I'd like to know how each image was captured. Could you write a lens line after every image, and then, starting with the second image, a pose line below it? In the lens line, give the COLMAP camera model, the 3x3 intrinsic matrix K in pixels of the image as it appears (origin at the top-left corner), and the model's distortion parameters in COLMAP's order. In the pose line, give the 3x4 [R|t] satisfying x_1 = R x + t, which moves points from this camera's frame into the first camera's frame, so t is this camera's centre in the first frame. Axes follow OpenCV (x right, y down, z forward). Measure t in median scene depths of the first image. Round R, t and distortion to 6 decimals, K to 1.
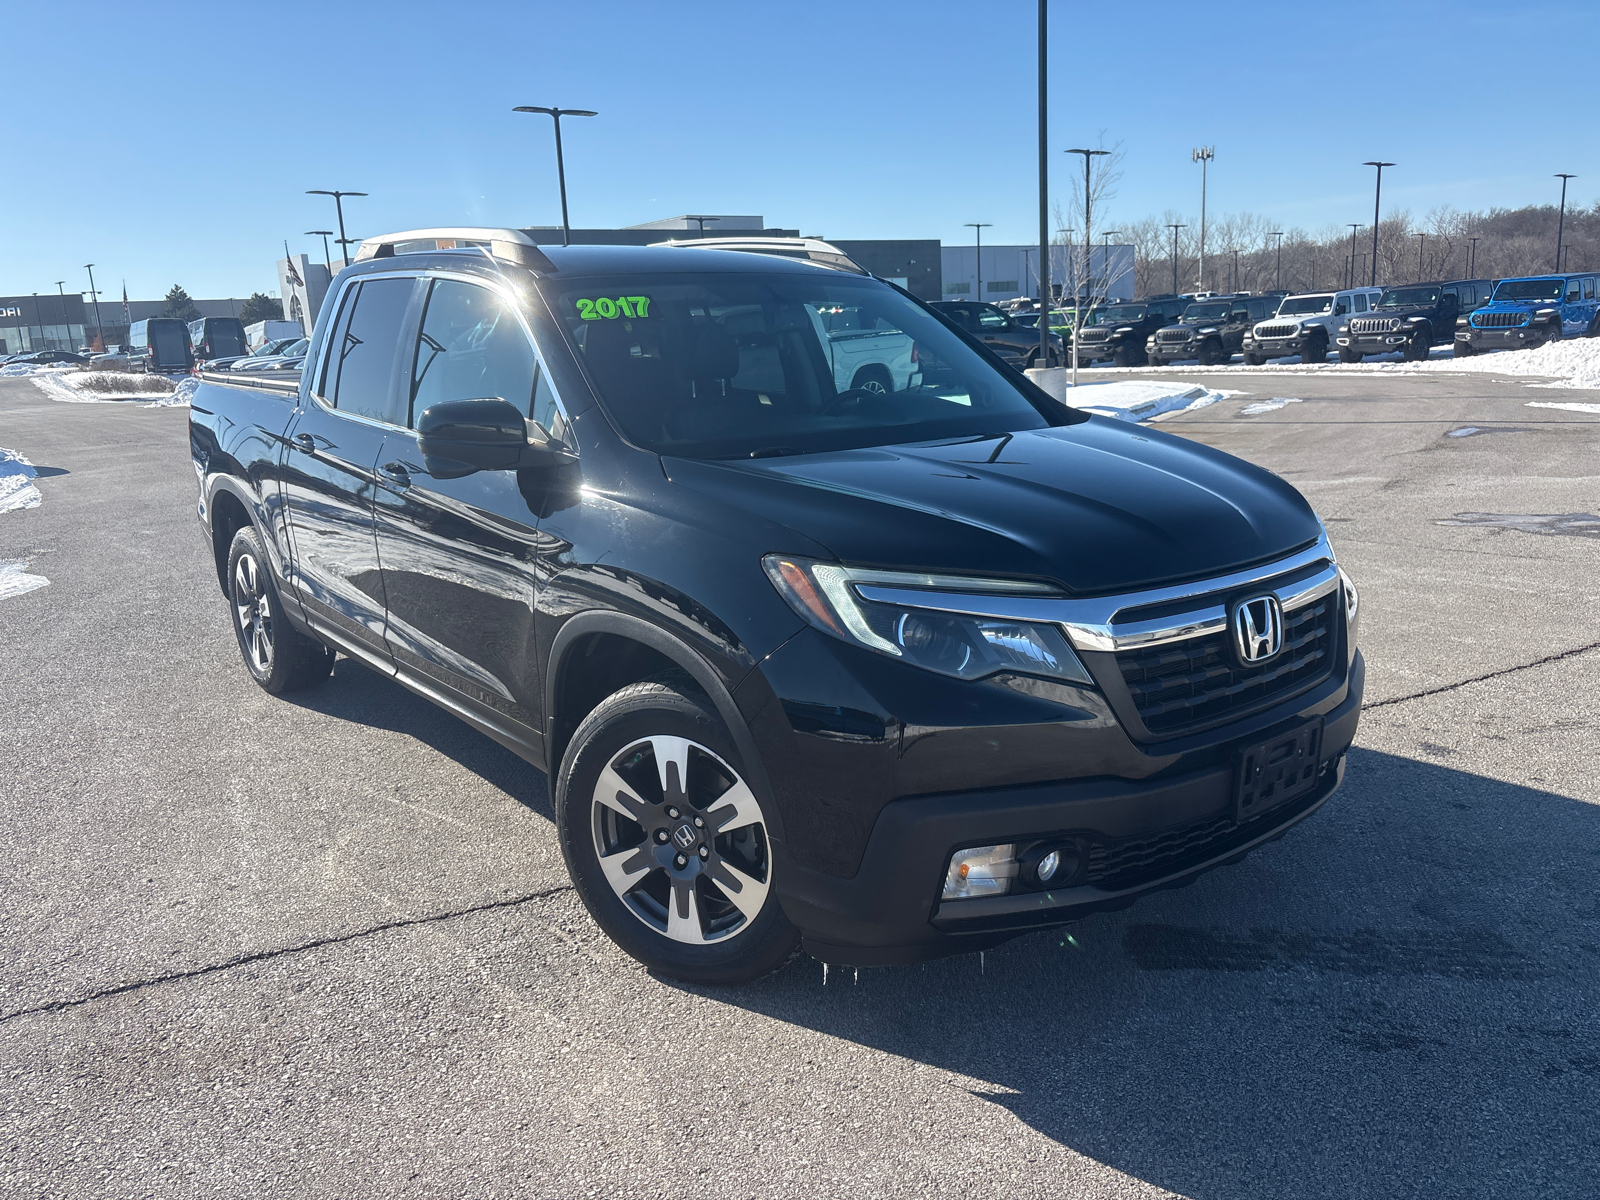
lens RADIAL K [[1253.1, 0, 814.7], [0, 1253.1, 595.8], [0, 0, 1]] dist [0.003408, -0.001835]
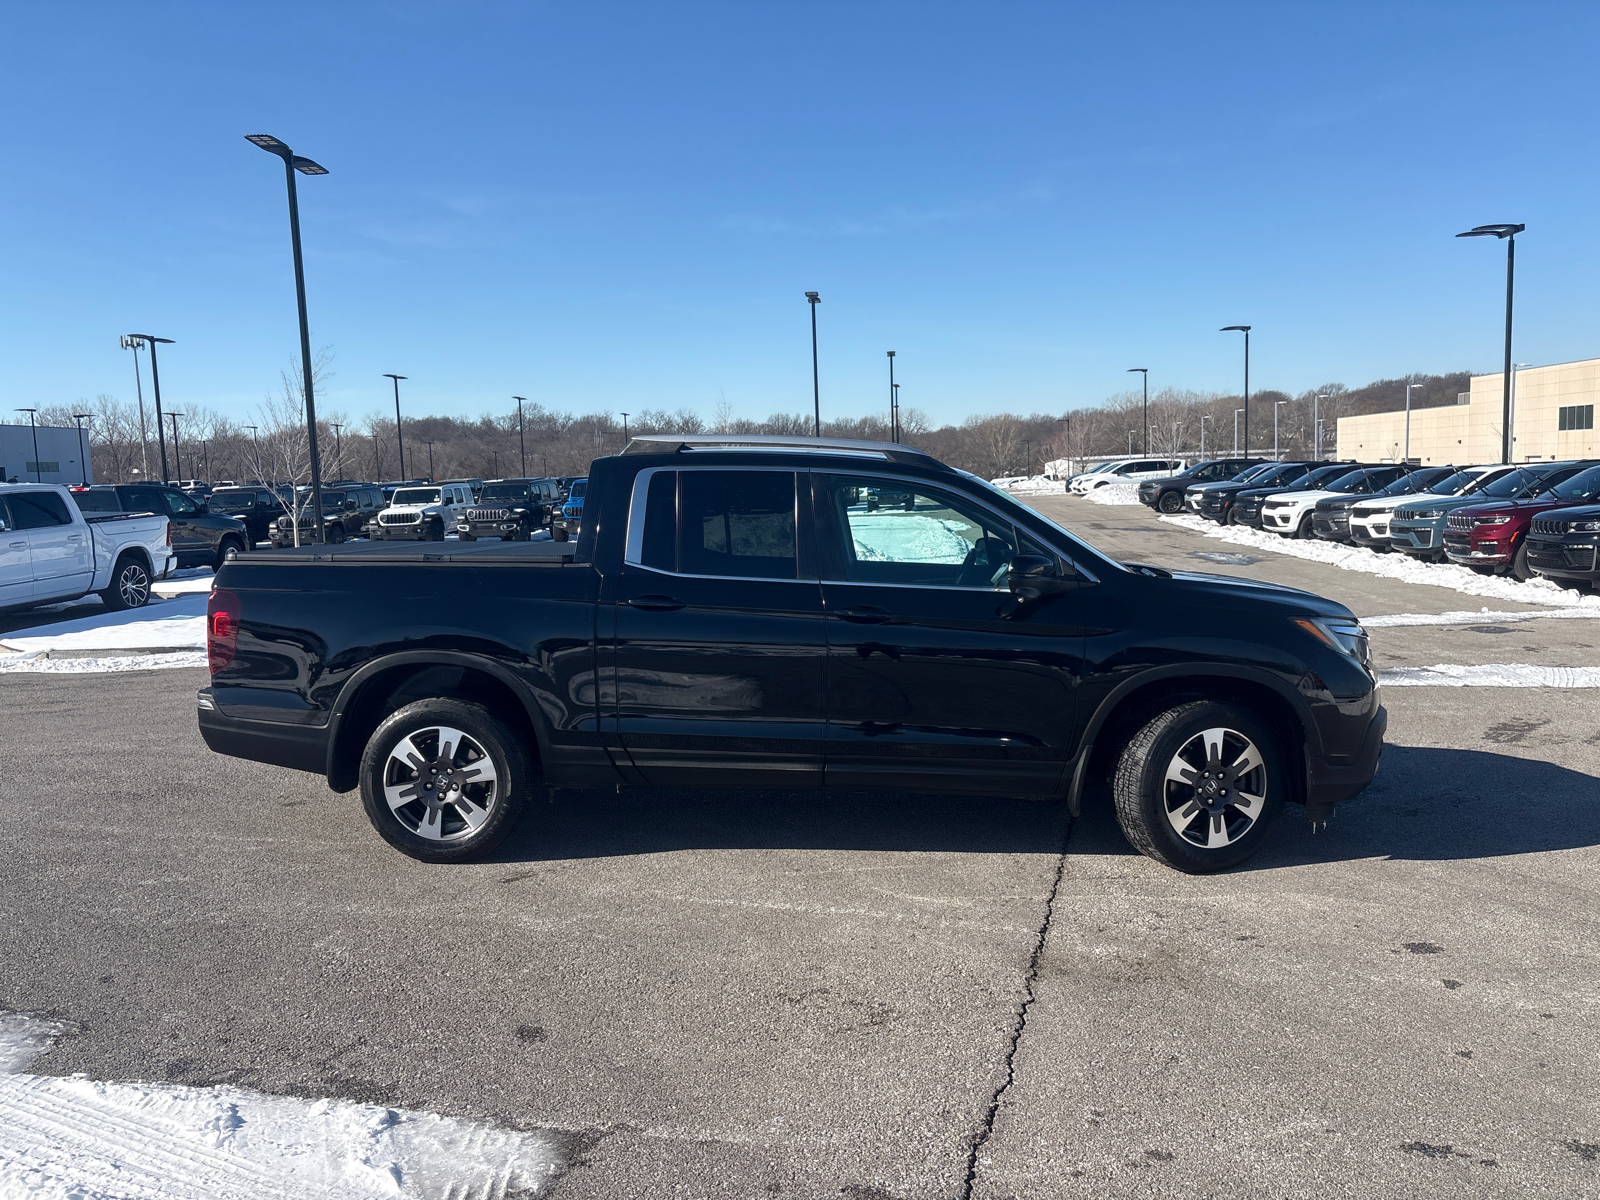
lens RADIAL K [[1230.6, 0, 800.0], [0, 1230.6, 600.0], [0, 0, 1]] dist [0.014991, -0.006651]
pose [[0.660823, -0.039882, 0.749481, -1.760863], [0.147143, 0.986093, -0.077265, -0.020275], [-0.735977, 0.161339, 0.657501, 0.230418]]
